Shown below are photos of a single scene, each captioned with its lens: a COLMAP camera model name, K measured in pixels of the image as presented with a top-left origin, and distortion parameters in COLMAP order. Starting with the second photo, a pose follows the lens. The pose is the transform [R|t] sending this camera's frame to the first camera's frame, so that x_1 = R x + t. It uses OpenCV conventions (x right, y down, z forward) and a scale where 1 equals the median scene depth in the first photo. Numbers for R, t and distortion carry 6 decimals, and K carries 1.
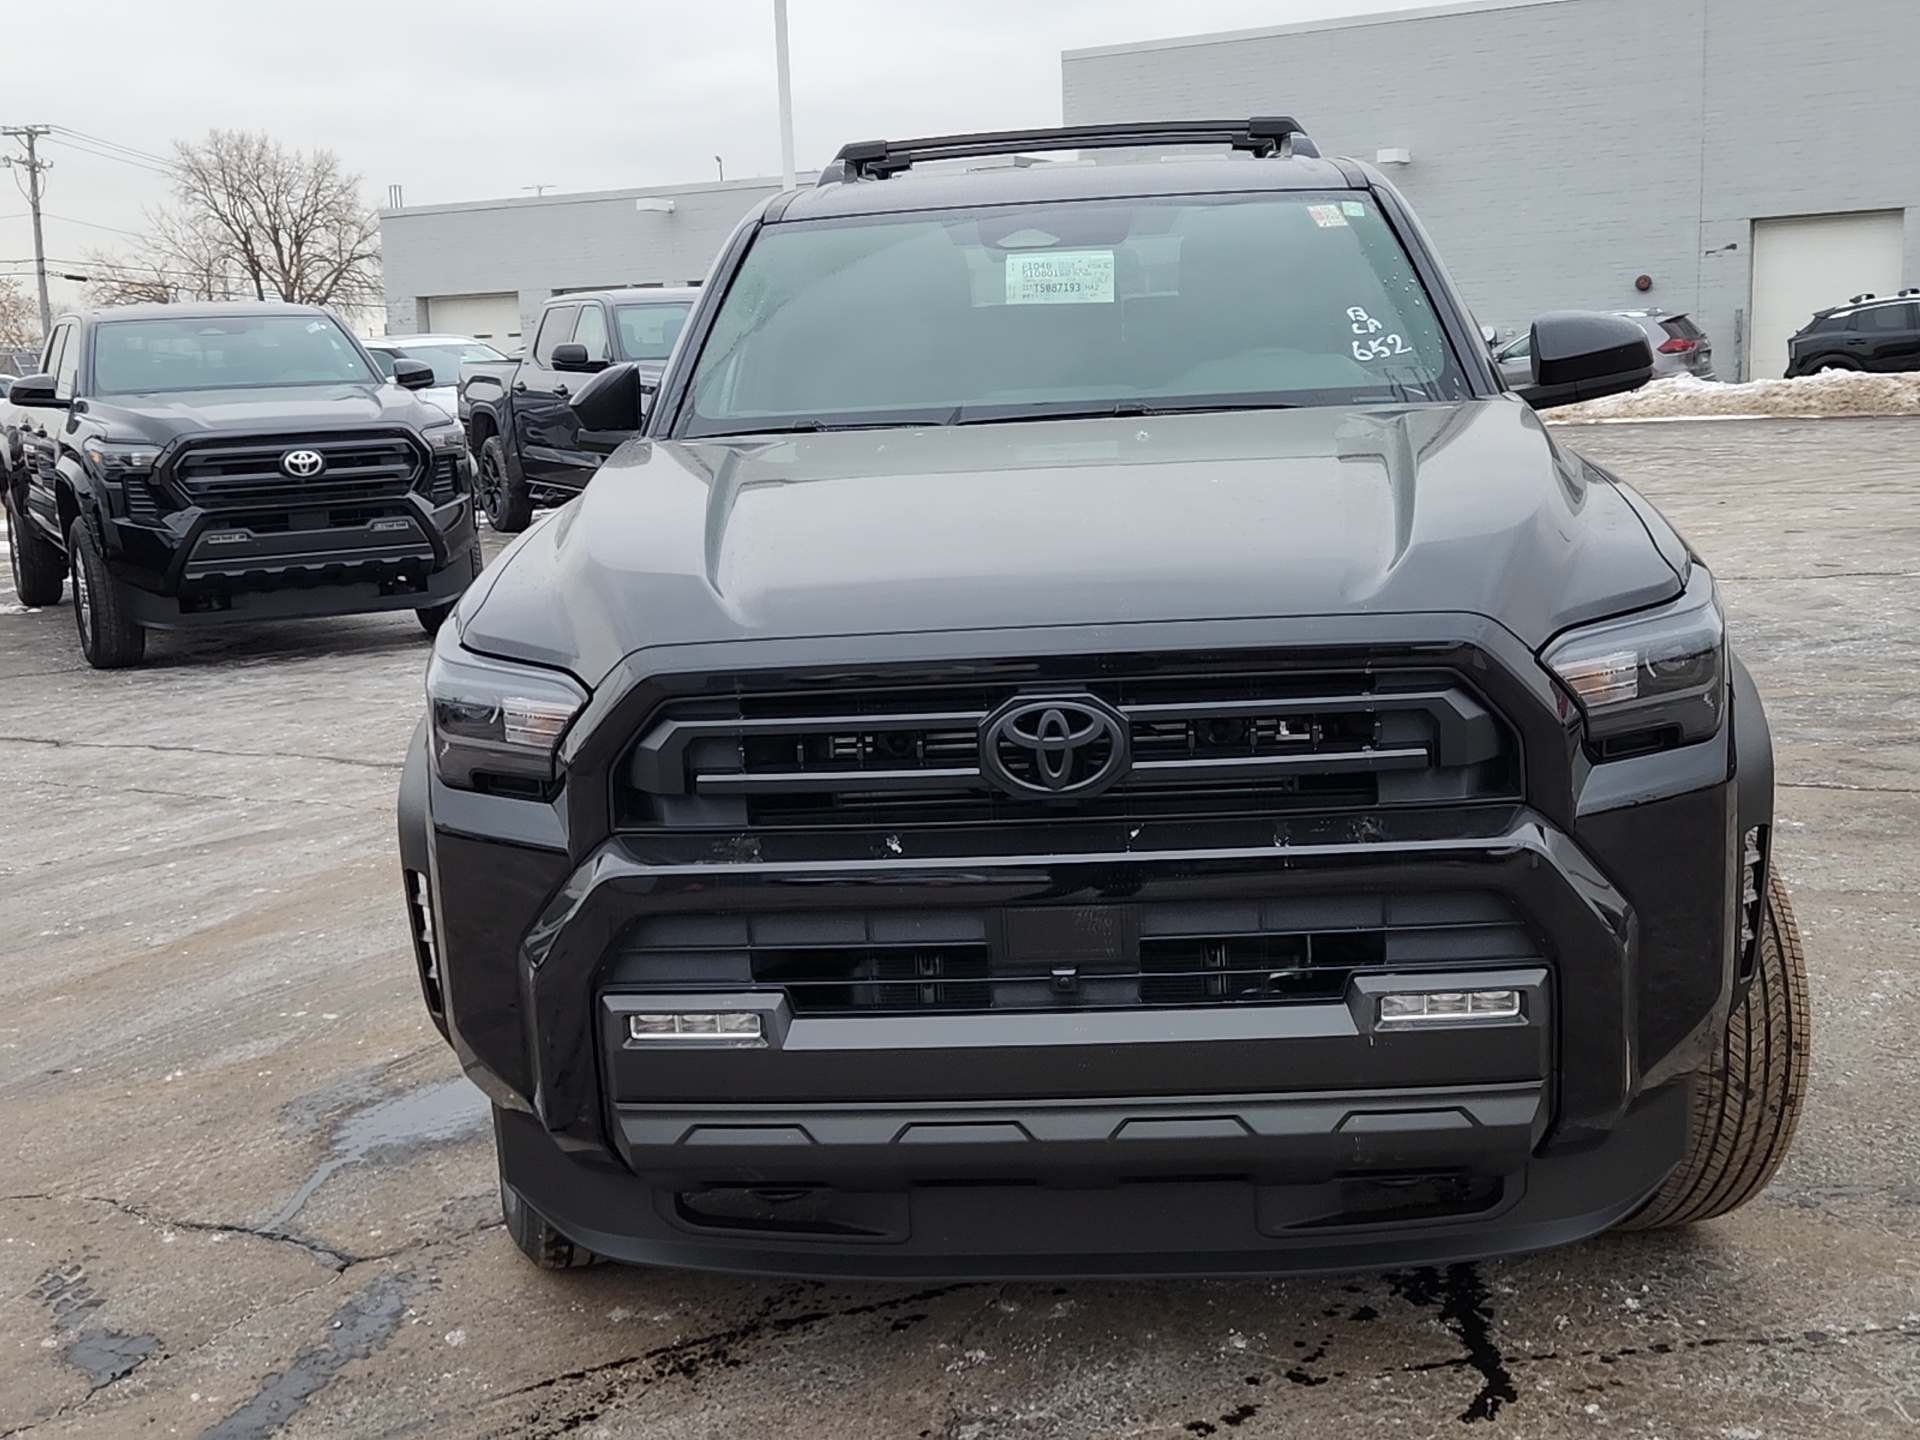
lens RADIAL K [[2089.9, 0, 963.8], [0, 2089.9, 731.9], [0, 0, 1]] dist [0.062591, 0.000000]
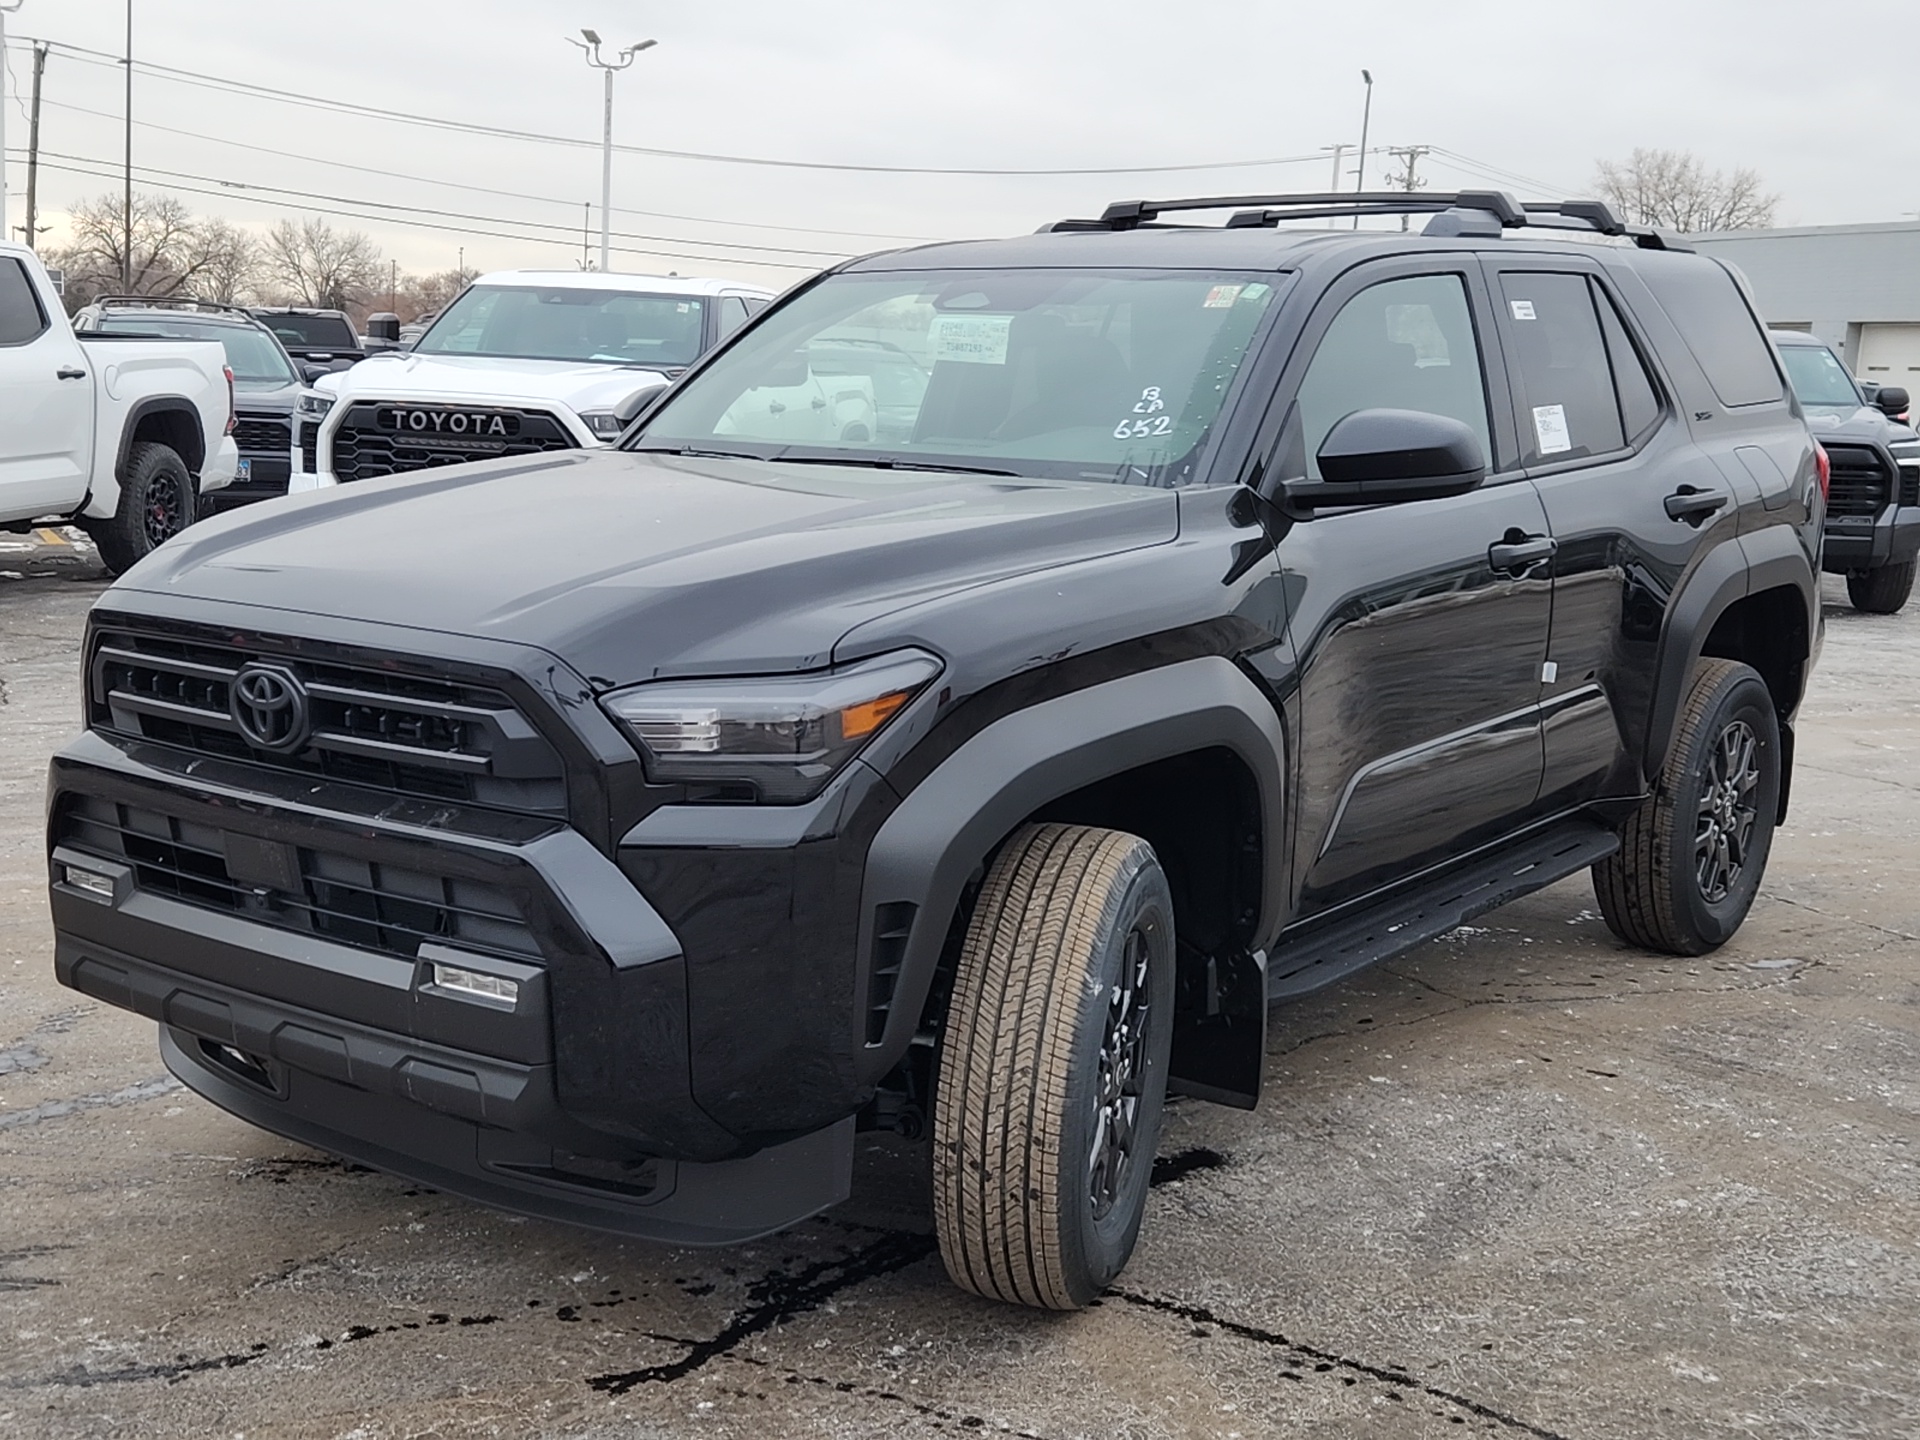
lens RADIAL K [[2089.9, 0, 979.1], [0, 2089.9, 704.1], [0, 0, 1]] dist [0.062591, 0.000000]
pose [[0.855580, 0.154431, -0.494099, 0.838421], [-0.165010, 0.986036, 0.022454, -0.075965], [0.490667, 0.062320, 0.869116, 0.102710]]
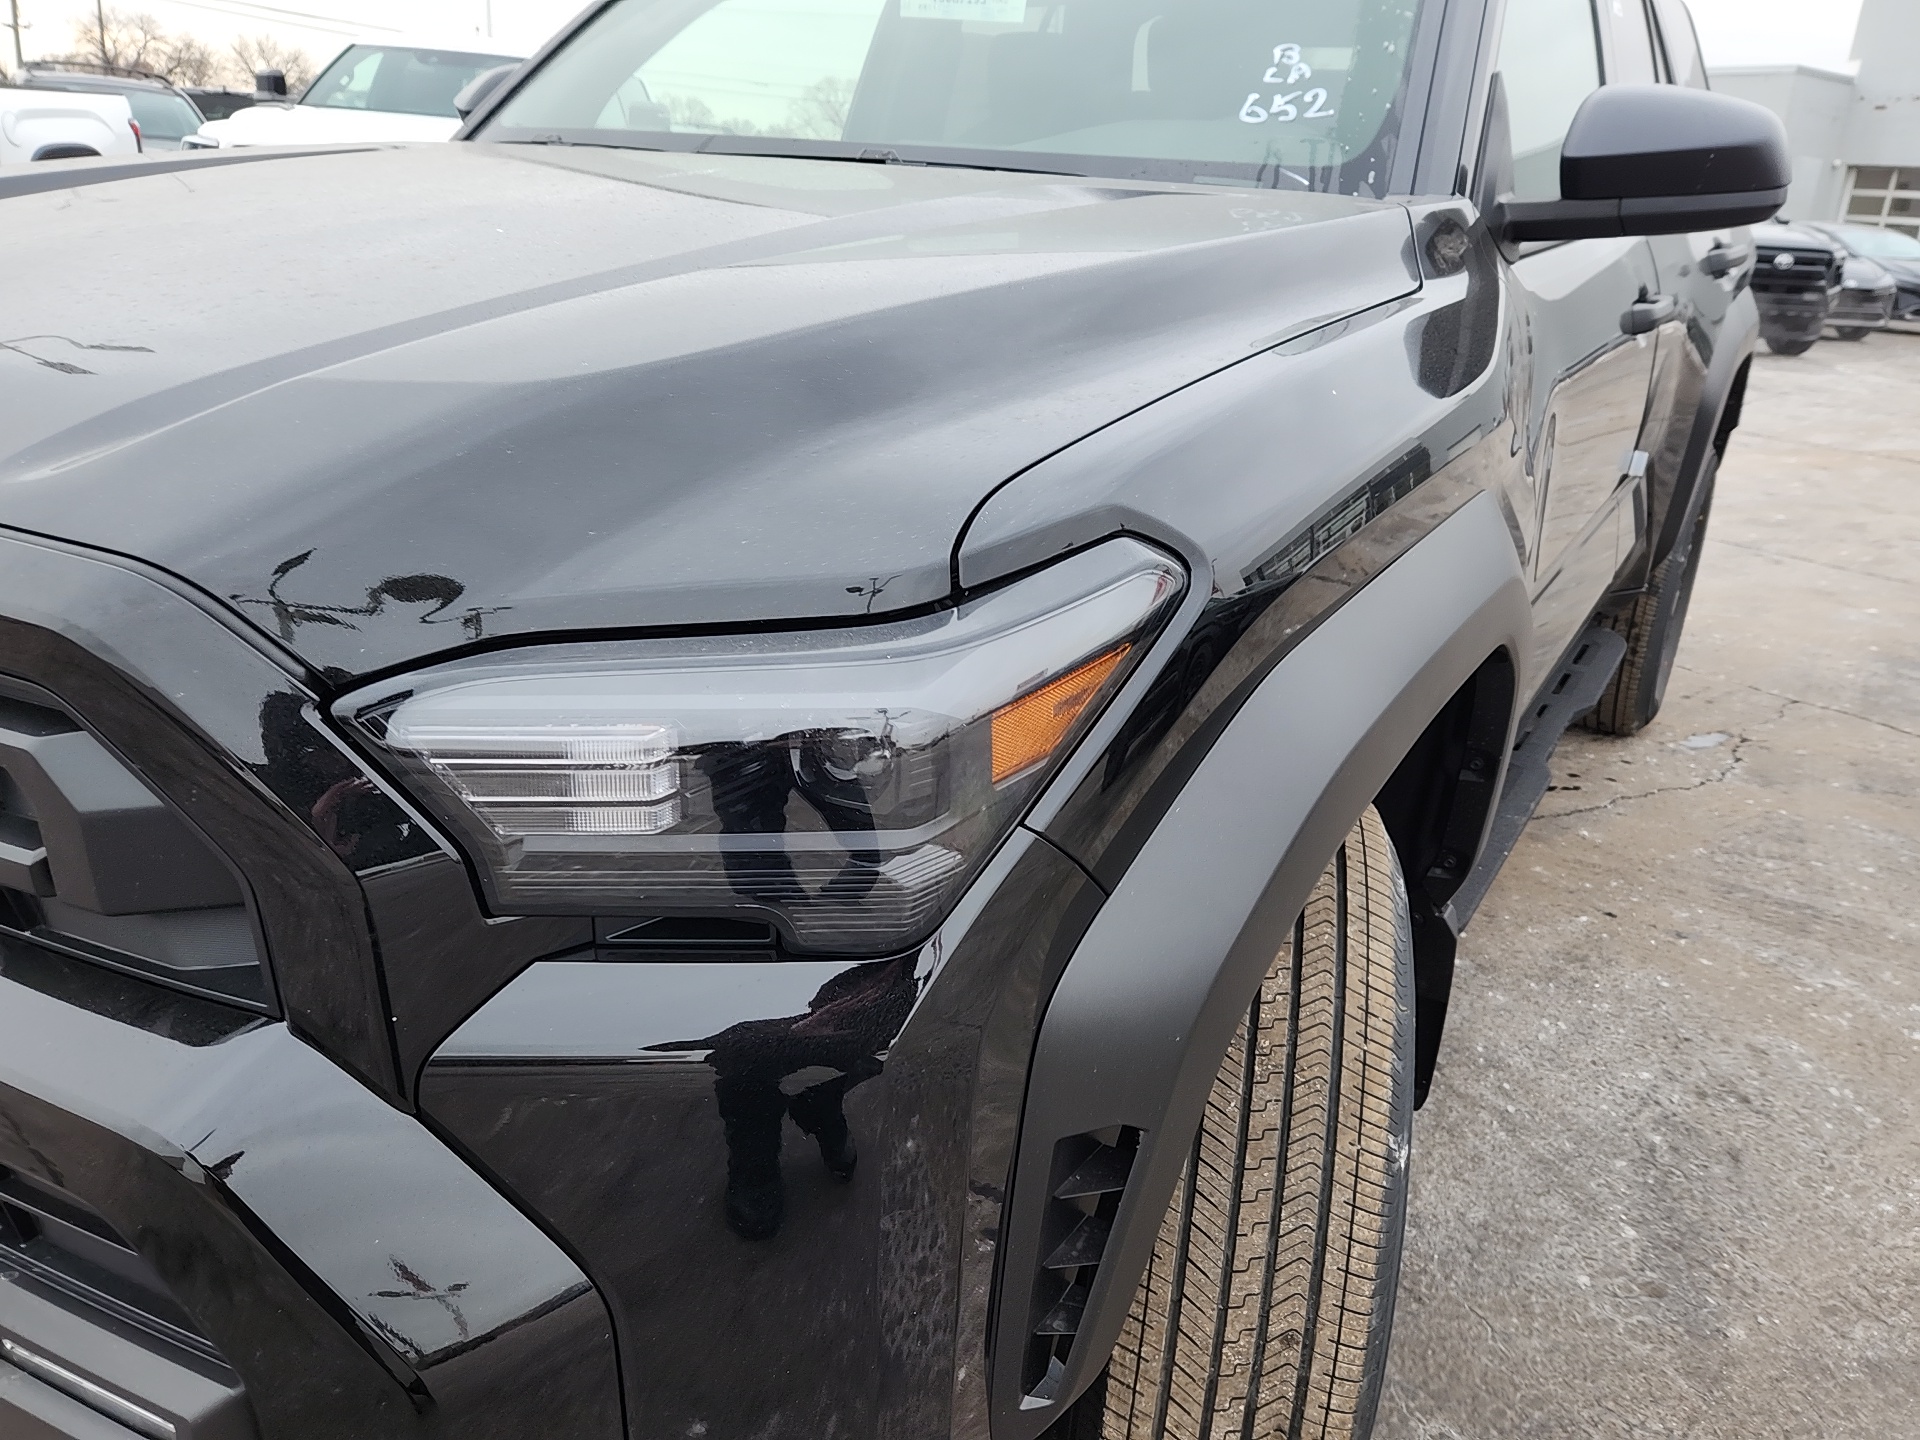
lens RADIAL K [[1498.1, 0, 1011.9], [0, 1498.1, 739.4], [0, 0, 1]] dist [0.022548, -0.010907]
pose [[0.914243, 0.231128, -0.332776, 0.413076], [-0.170297, 0.964465, 0.202004, -0.091869], [0.367639, -0.128010, 0.921116, 0.648153]]
